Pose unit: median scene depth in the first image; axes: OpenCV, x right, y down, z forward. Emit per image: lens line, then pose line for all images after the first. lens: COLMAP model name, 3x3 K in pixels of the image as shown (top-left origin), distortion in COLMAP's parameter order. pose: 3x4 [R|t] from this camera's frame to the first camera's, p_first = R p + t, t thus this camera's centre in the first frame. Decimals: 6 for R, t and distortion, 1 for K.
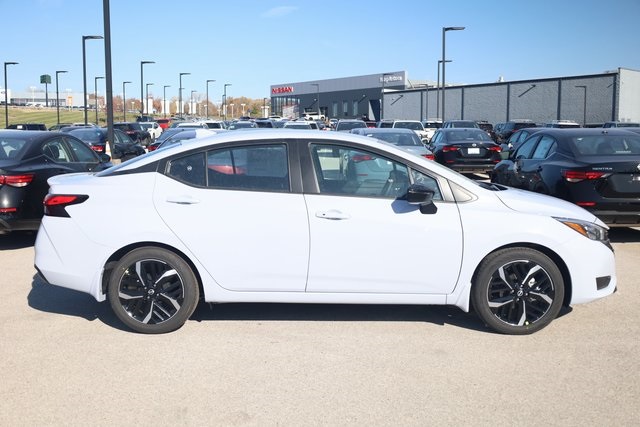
lens RADIAL K [[734.9, 0, 319.5], [0, 734.9, 214.4], [0, 0, 1]] dist [0.018459, 0.000000]
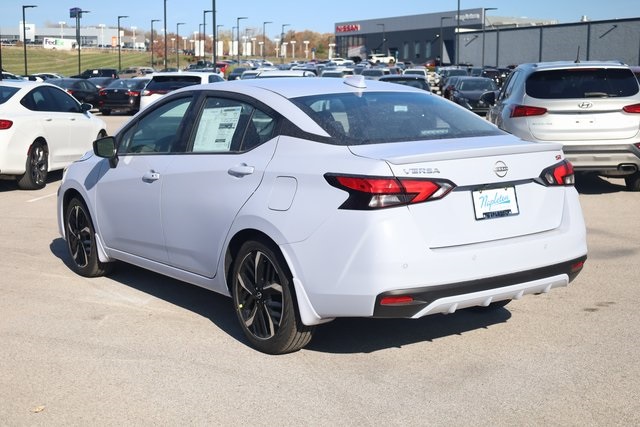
lens RADIAL K [[932.1, 0, 317.7], [0, 932.1, 212.6], [0, 0, 1]] dist [0.051352, 0.000000]
pose [[0.995759, 0.014856, -0.090796, 0.020570], [-0.011711, 0.999316, 0.035079, 0.014315], [0.091255, -0.033867, 0.995251, -0.140156]]
